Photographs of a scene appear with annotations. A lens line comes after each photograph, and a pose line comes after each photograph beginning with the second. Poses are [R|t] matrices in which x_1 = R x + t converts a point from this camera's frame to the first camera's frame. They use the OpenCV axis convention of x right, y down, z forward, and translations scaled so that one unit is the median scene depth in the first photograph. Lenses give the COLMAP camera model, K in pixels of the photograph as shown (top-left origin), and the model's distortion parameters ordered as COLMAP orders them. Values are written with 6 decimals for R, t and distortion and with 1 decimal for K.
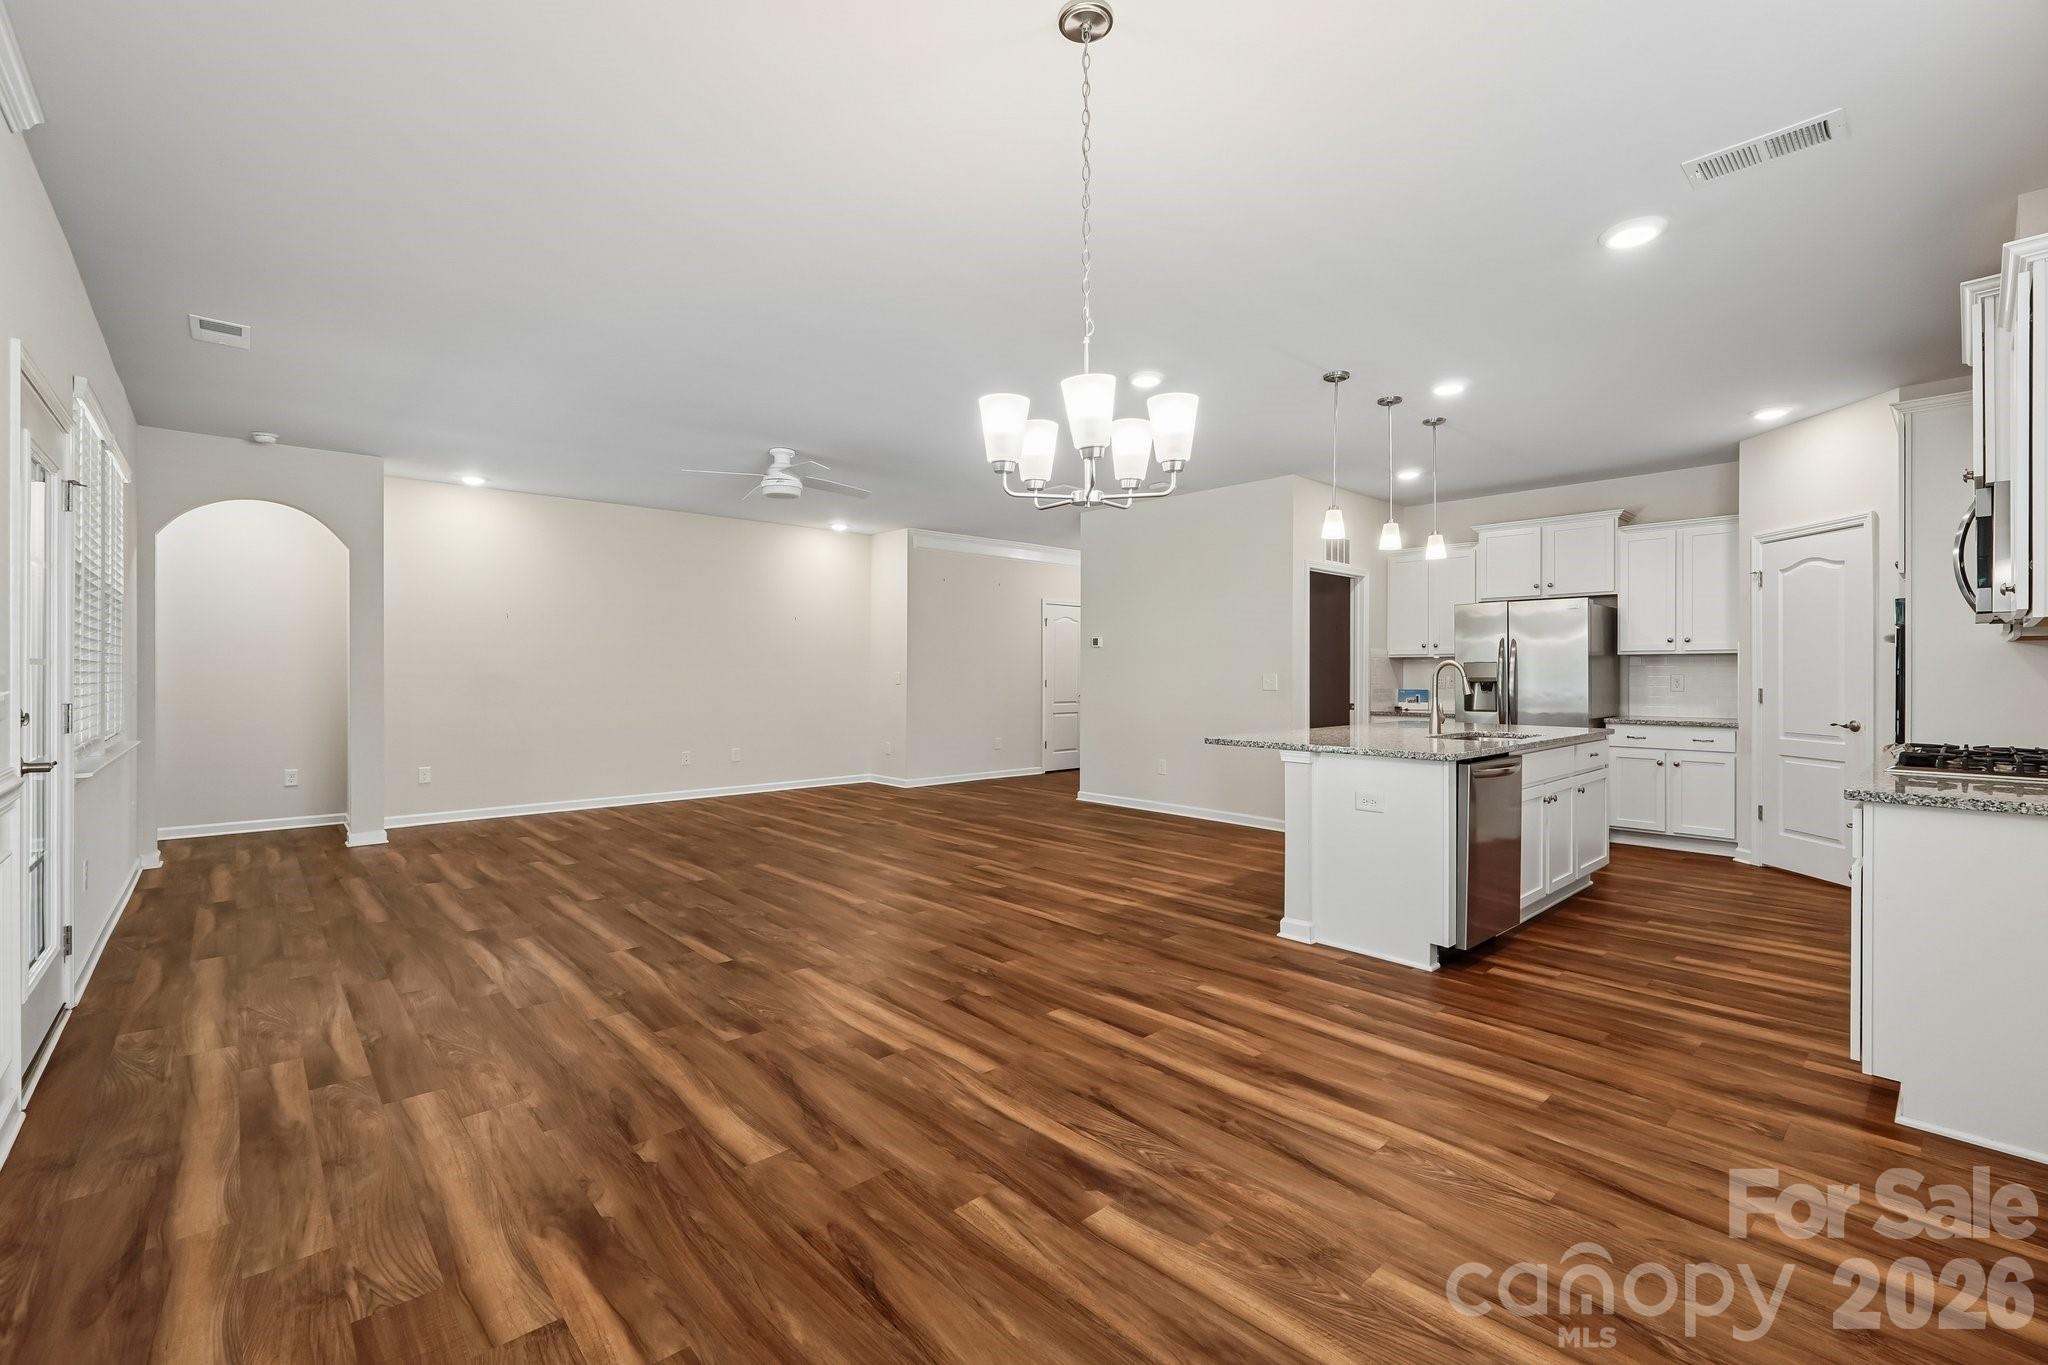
lens RADIAL K [[871.2, 0, 1023.3], [0, 871.2, 671.2], [0, 0, 1]] dist [-0.013636, 0.004415]
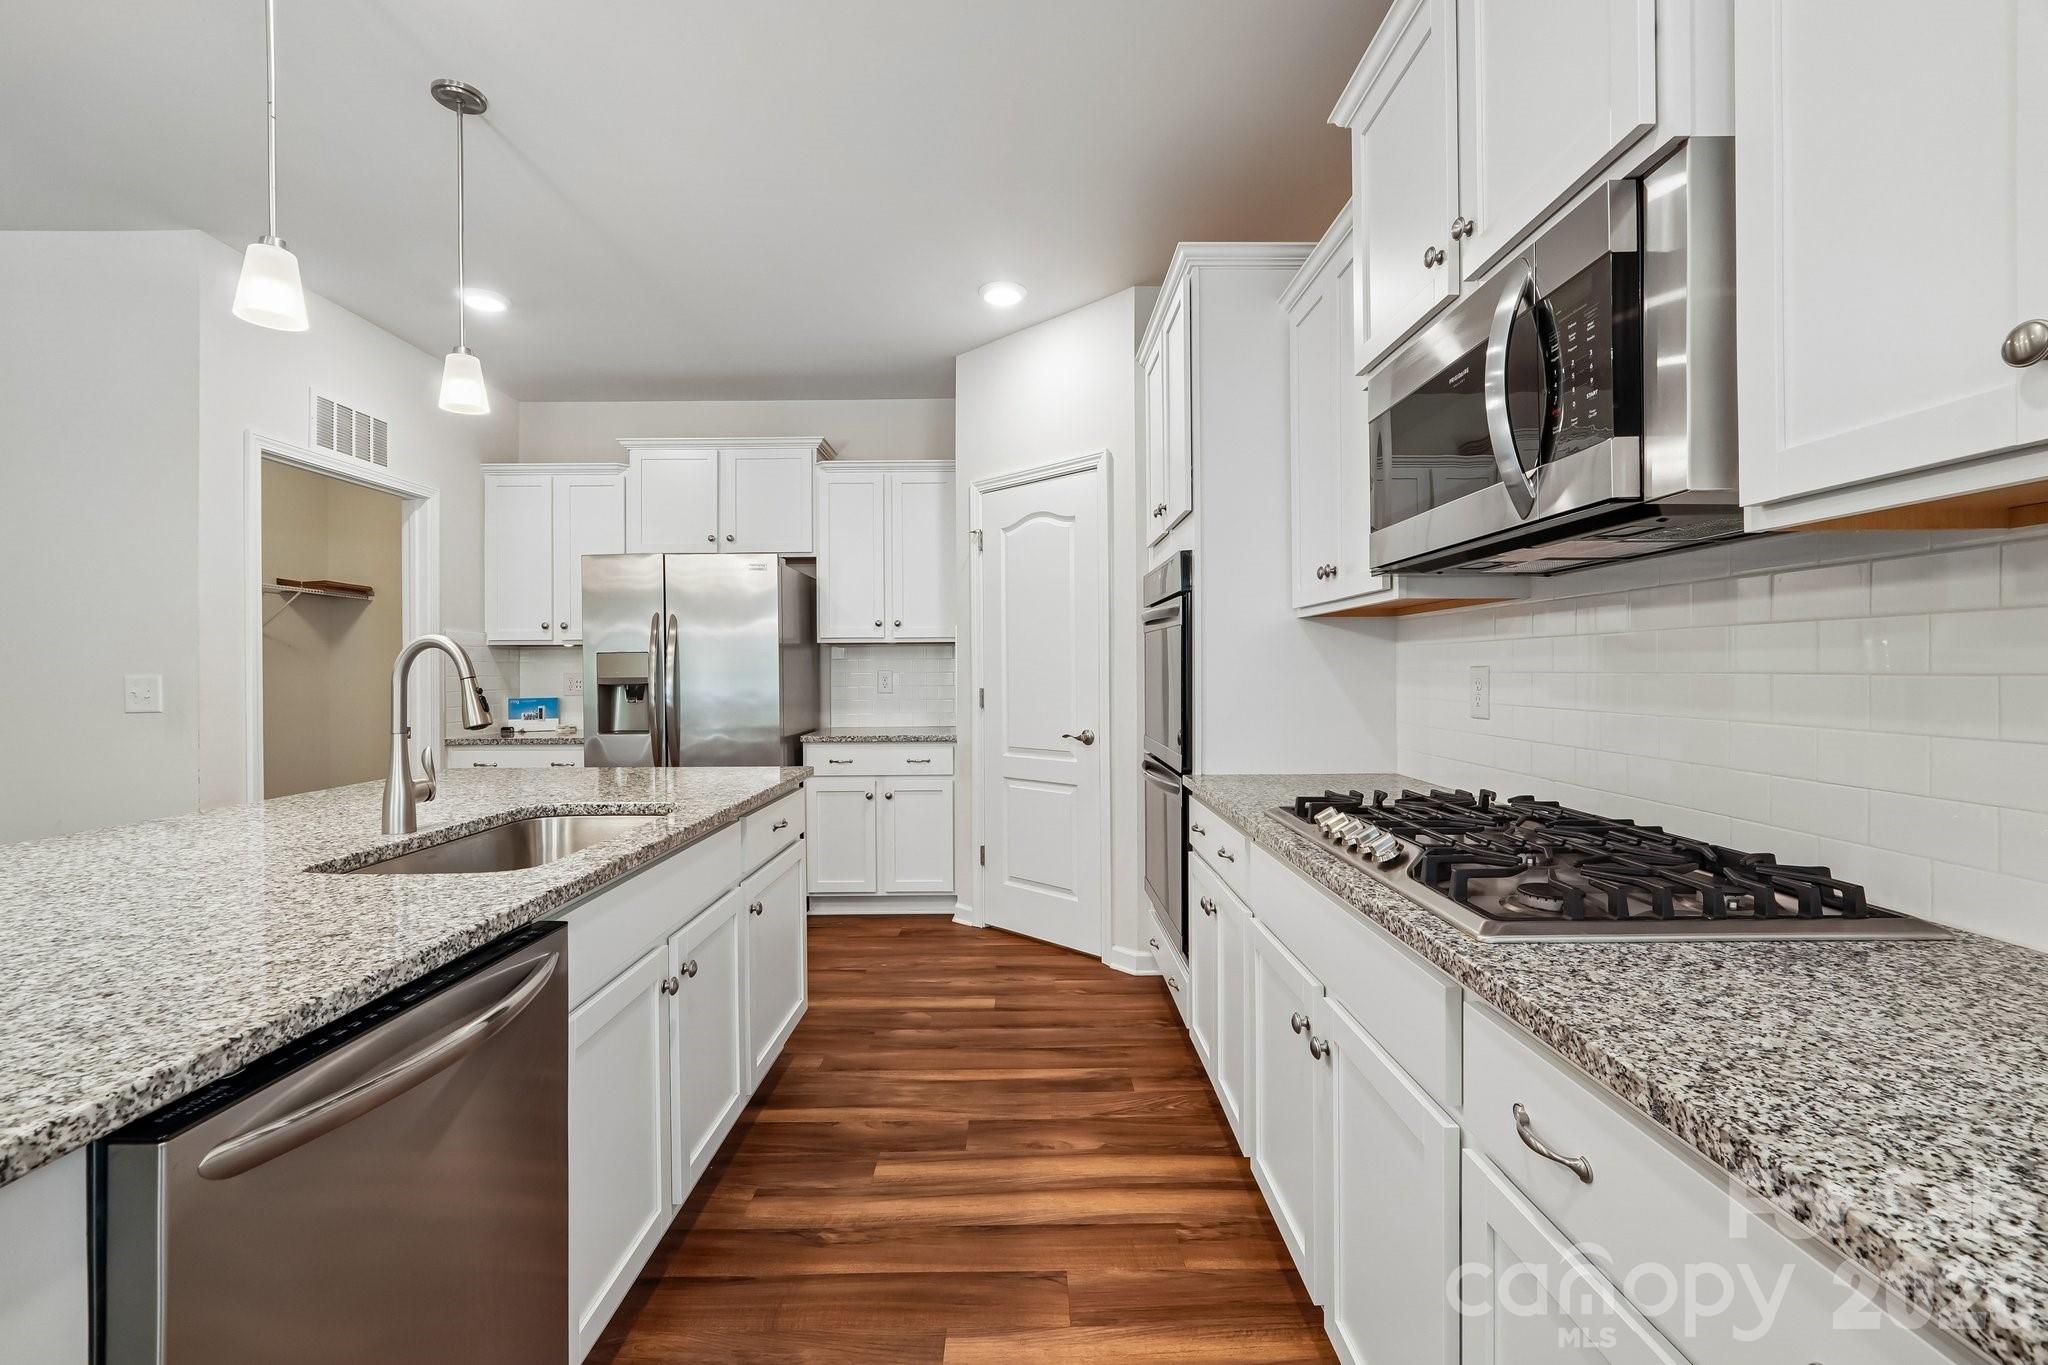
lens RADIAL K [[871.2, 0, 1025.3], [0, 871.2, 668.2], [0, 0, 1]] dist [-0.013636, 0.004415]
pose [[0.671150, -0.004586, 0.741308, 0.310347], [0.006374, 0.999980, 0.000416, 0.002478], [-0.741295, 0.004446, 0.671165, 0.450796]]
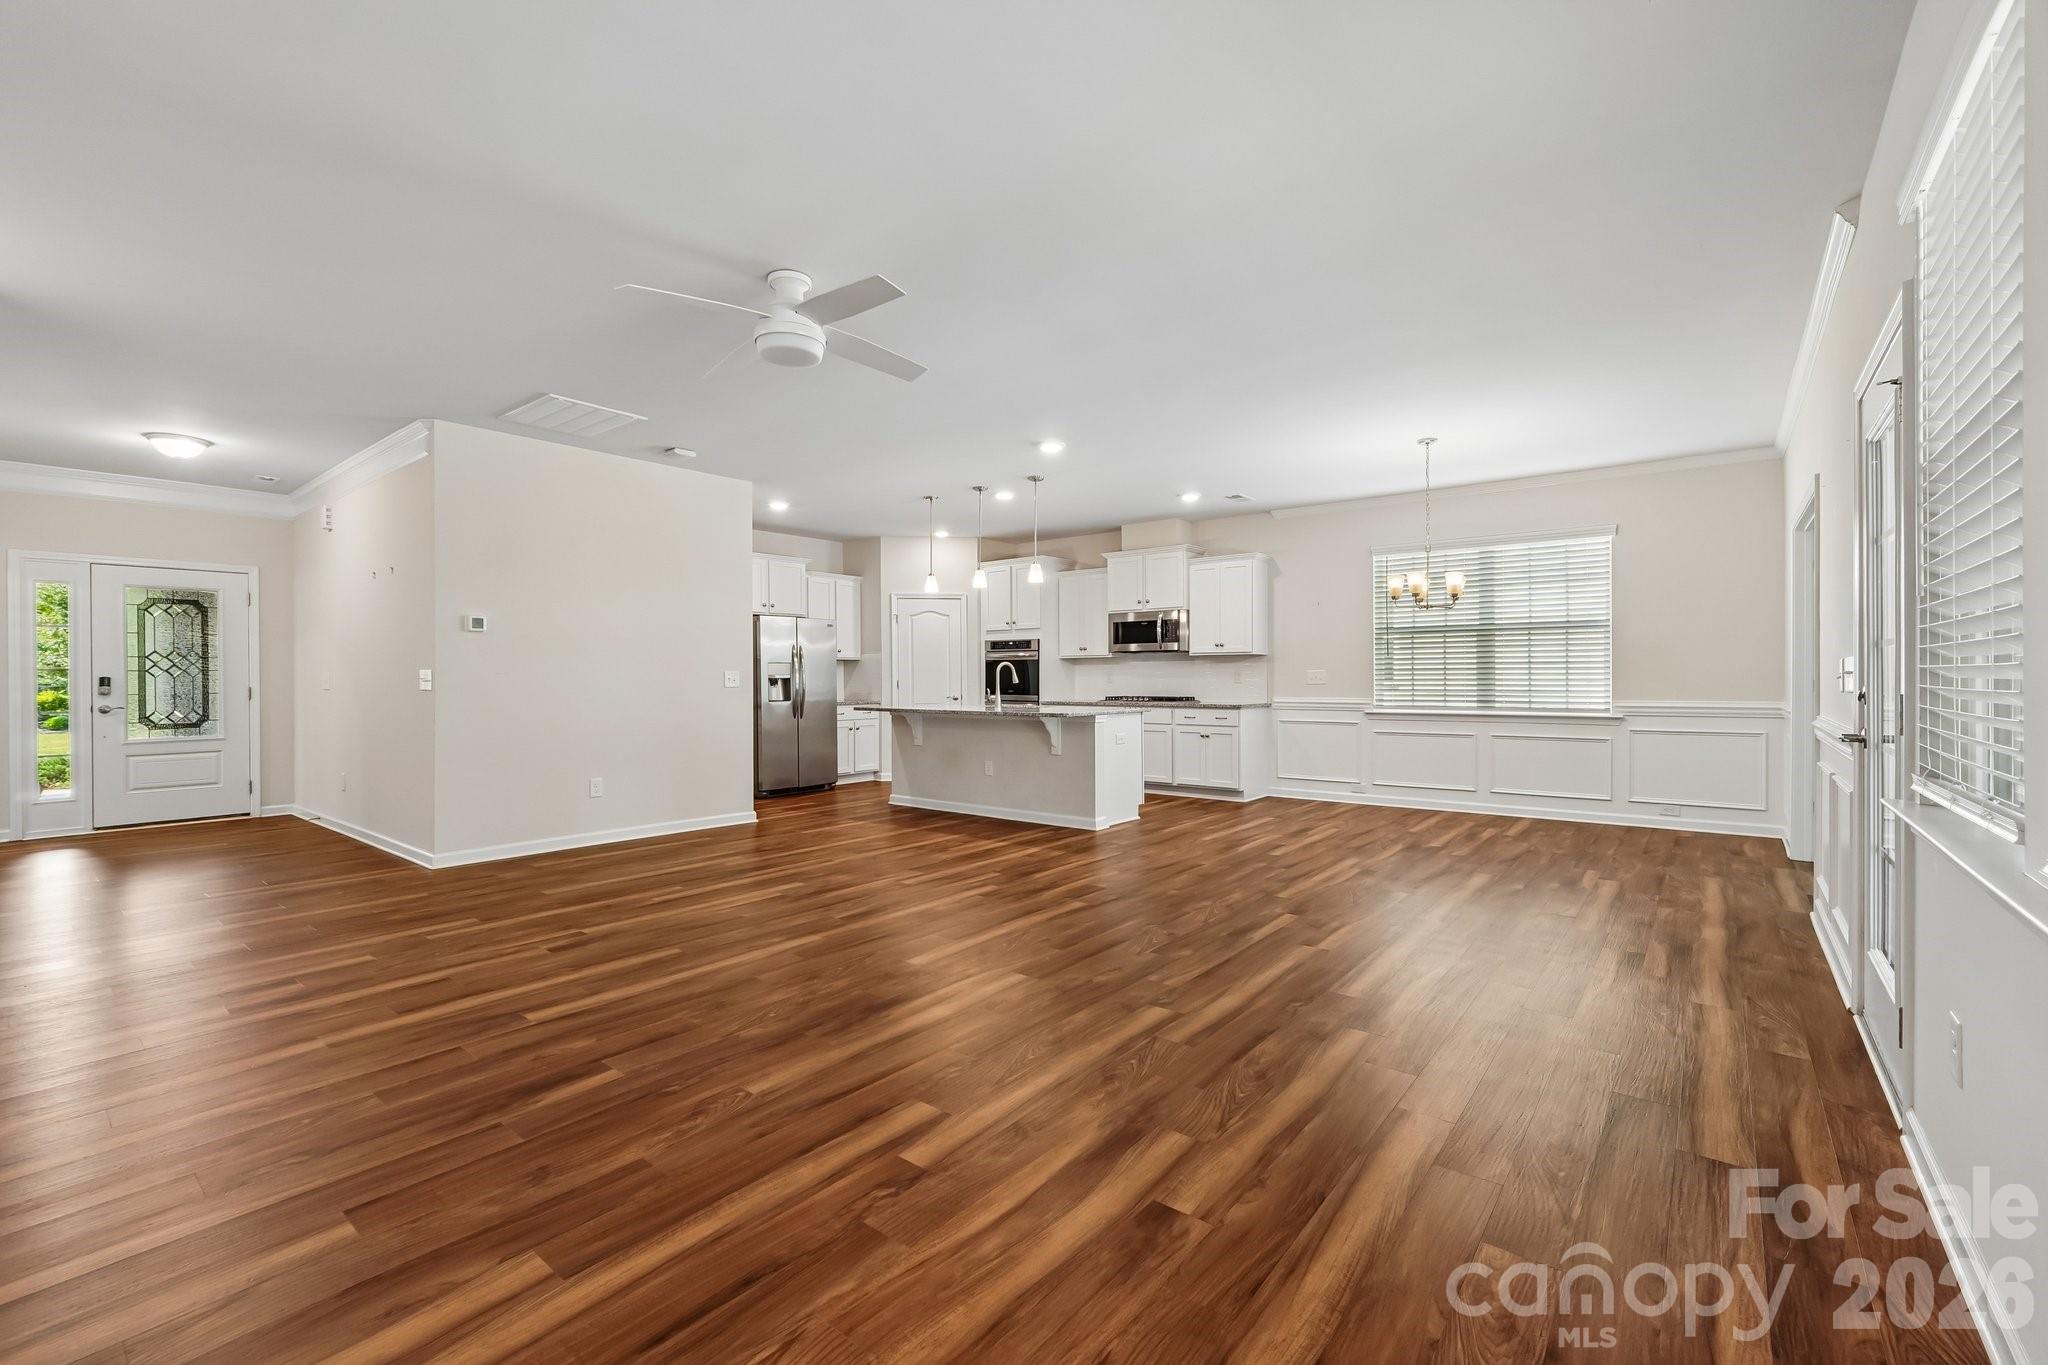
lens RADIAL K [[871.2, 0, 1025.5], [0, 871.2, 676.2], [0, 0, 1]] dist [-0.013636, 0.004415]
pose [[-0.155483, 0.000783, 0.987838, -0.899459], [0.001435, 0.999999, -0.000567, 0.012158], [-0.987838, 0.001330, -0.155484, 0.966191]]
